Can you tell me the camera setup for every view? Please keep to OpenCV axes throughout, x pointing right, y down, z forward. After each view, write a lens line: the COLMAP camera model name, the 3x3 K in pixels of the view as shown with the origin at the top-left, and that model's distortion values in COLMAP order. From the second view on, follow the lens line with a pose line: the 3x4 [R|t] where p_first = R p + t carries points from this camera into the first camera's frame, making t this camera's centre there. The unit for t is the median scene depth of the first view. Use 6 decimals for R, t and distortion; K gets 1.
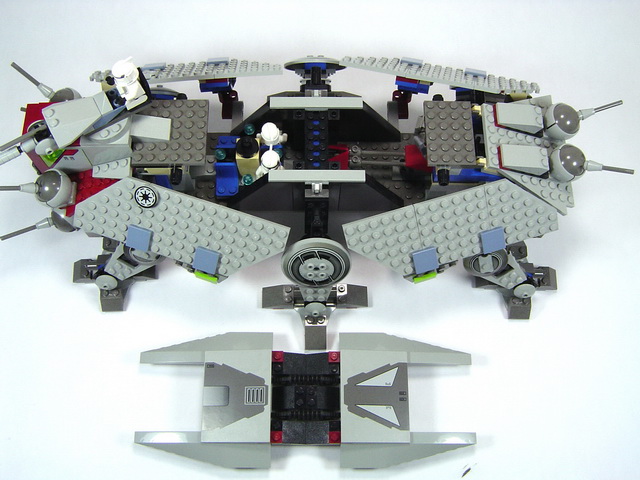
lens RADIAL K [[737.4, 0, 320.0], [0, 737.4, 240.0], [0, 0, 1]] dist [-0.086117, -0.039946]
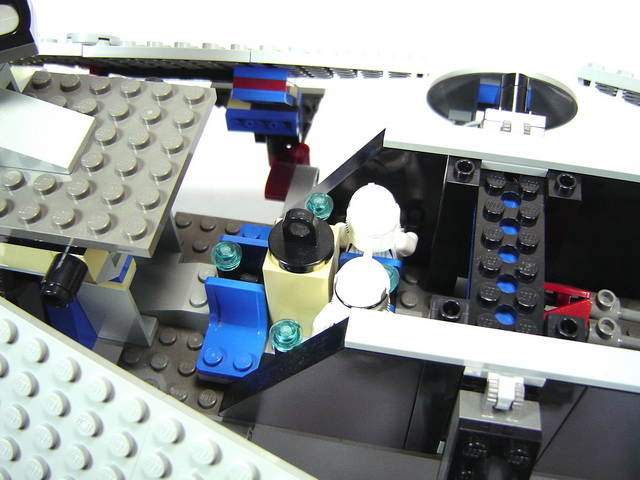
lens RADIAL K [[737.4, 0, 320.0], [0, 737.4, 240.0], [0, 0, 1]] dist [-0.086117, -0.039946]
pose [[0.979921, 0.136871, -0.144988, -0.040031], [-0.171753, 0.948789, -0.265141, -0.036768], [0.101273, 0.284719, 0.953246, 0.667042]]
